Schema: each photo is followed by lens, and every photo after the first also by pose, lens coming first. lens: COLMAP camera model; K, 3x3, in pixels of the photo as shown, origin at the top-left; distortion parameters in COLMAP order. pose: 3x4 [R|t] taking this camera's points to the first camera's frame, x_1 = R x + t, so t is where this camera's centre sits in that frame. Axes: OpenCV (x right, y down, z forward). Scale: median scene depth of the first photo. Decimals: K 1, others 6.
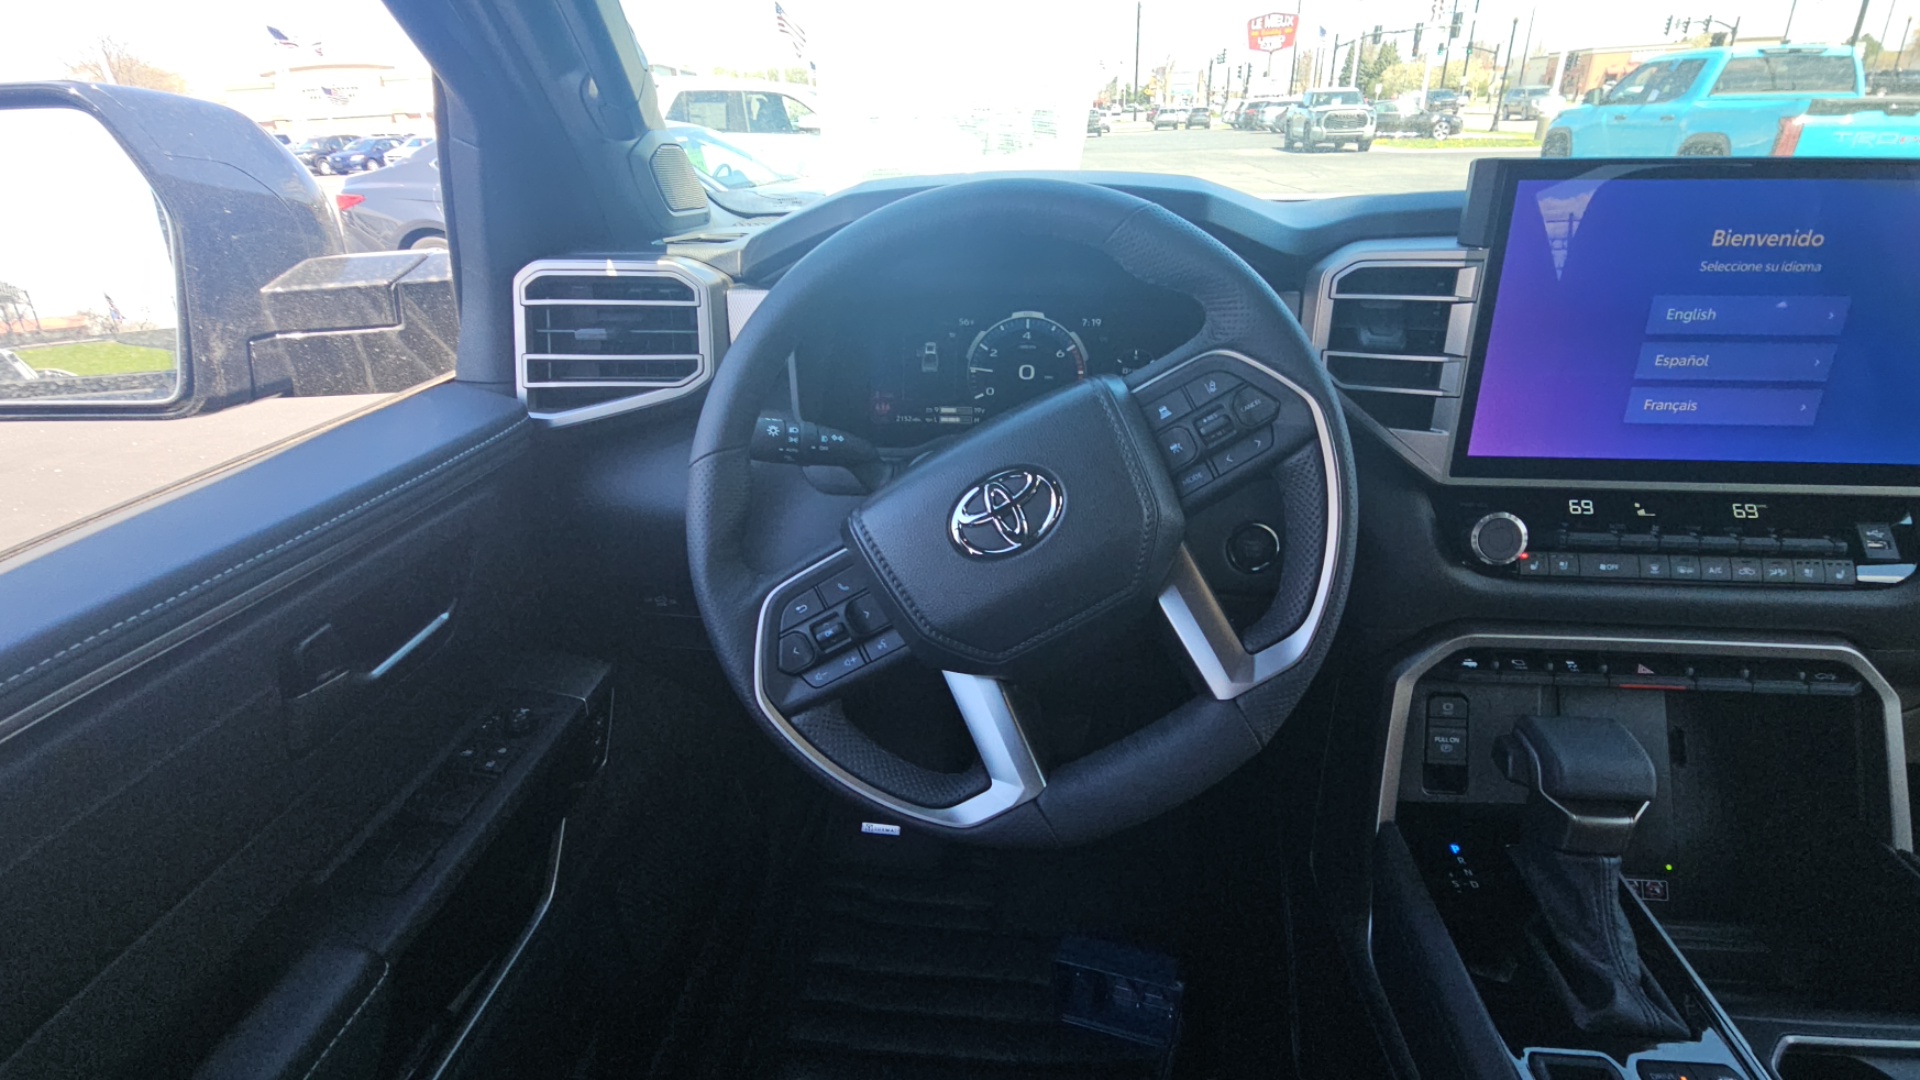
lens RADIAL K [[855.9, 0, 978.4], [0, 855.9, 545.1], [0, 0, 1]] dist [0.008239, -0.006820]
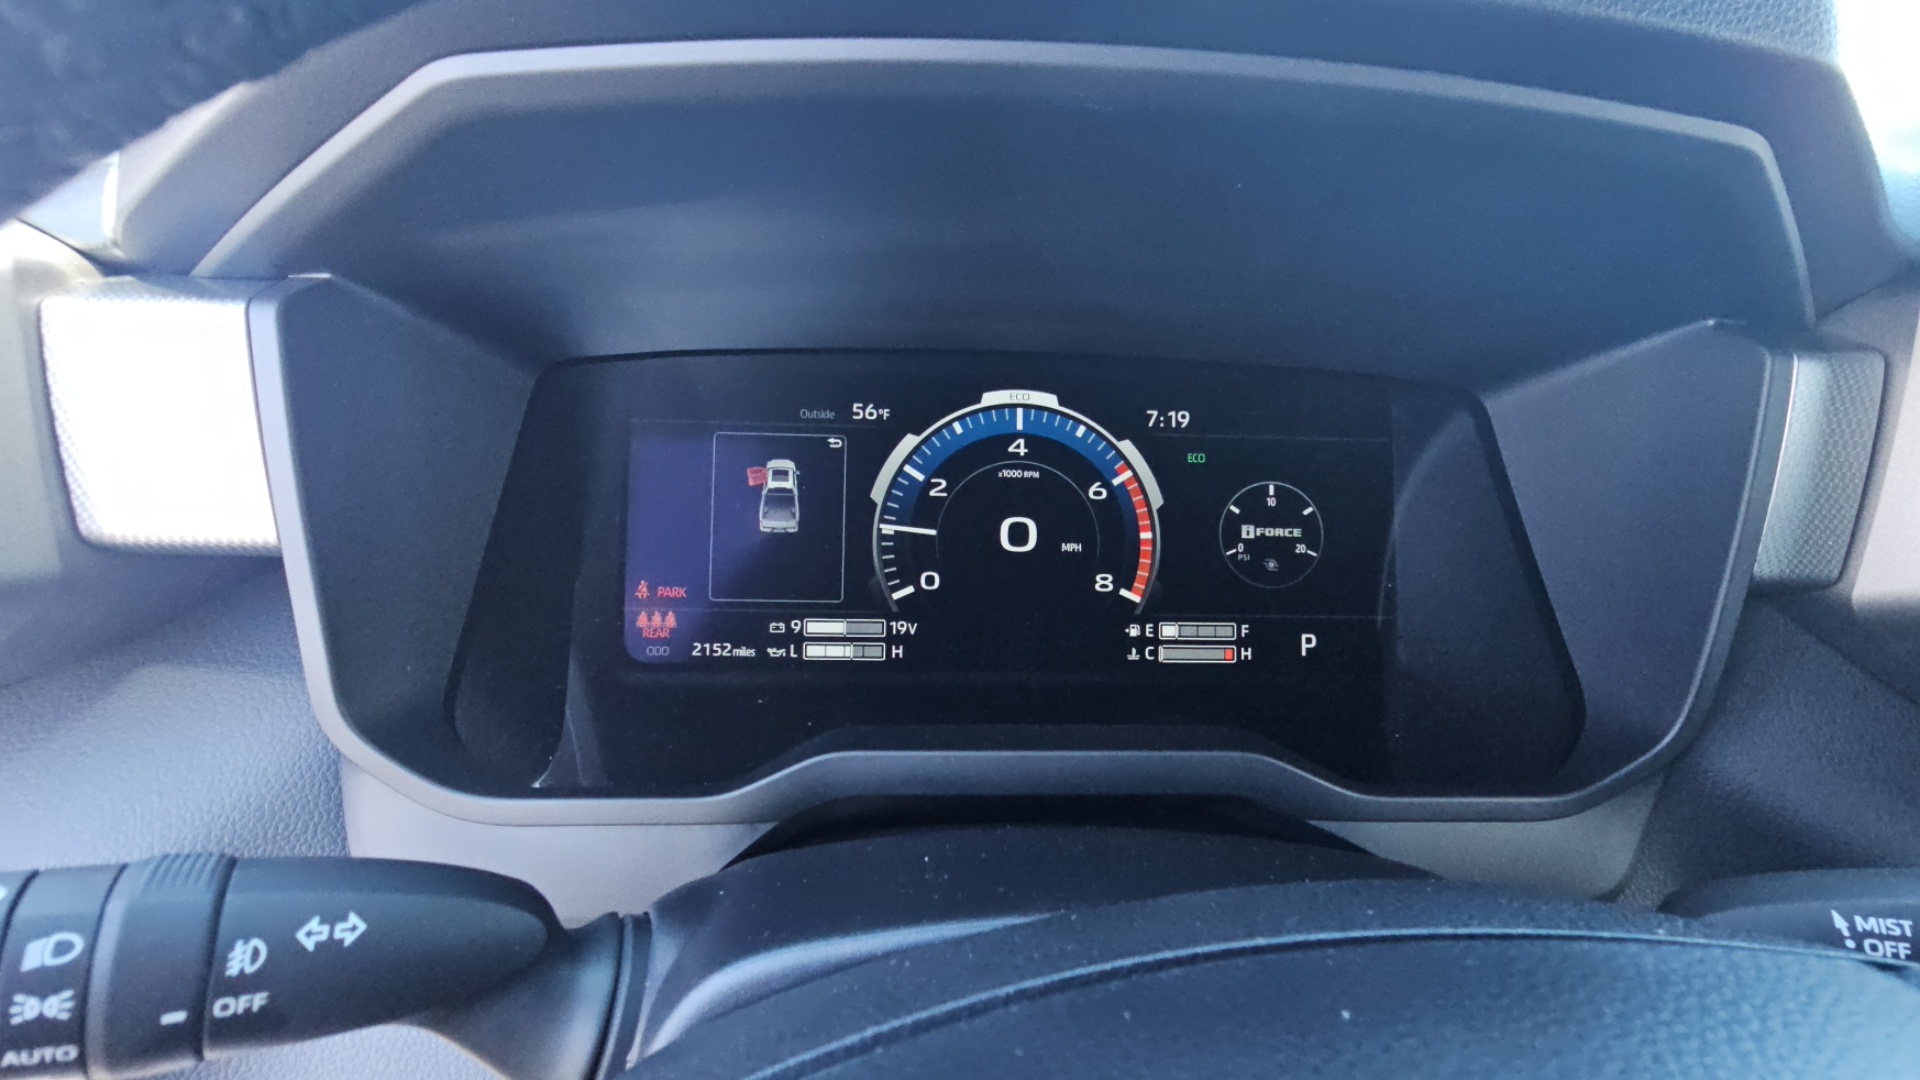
lens RADIAL K [[855.9, 0, 977.6], [0, 855.9, 546.8], [0, 0, 1]] dist [0.008239, -0.006820]
pose [[0.988589, -0.004371, 0.150576, -0.031140], [0.017134, 0.996355, -0.083566, -0.198564], [-0.149662, 0.085192, 0.985060, 0.731359]]
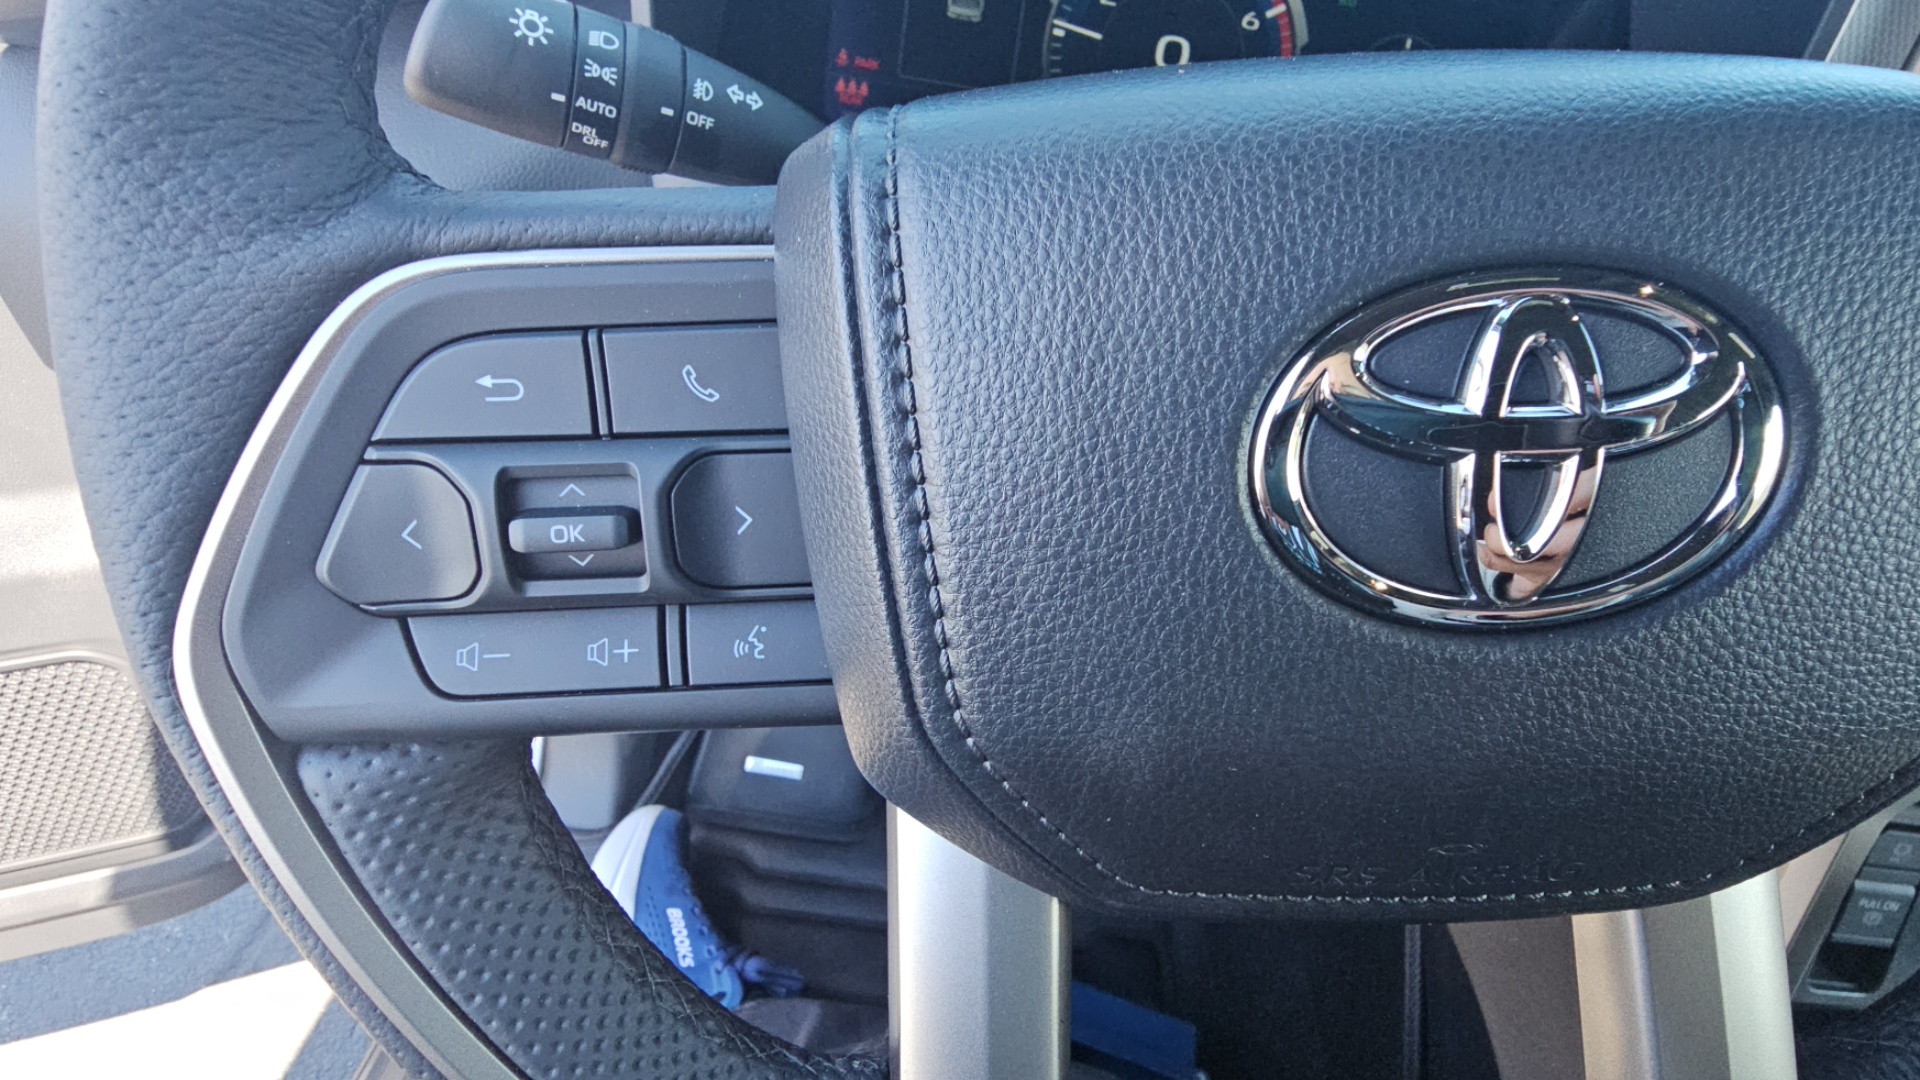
lens RADIAL K [[855.9, 0, 975.5], [0, 855.9, 544.6], [0, 0, 1]] dist [0.008239, -0.006820]
pose [[0.987947, 0.097121, 0.120534, -0.096855], [-0.121202, 0.969709, 0.212074, -0.036734], [-0.096286, -0.224127, 0.969792, 0.614109]]
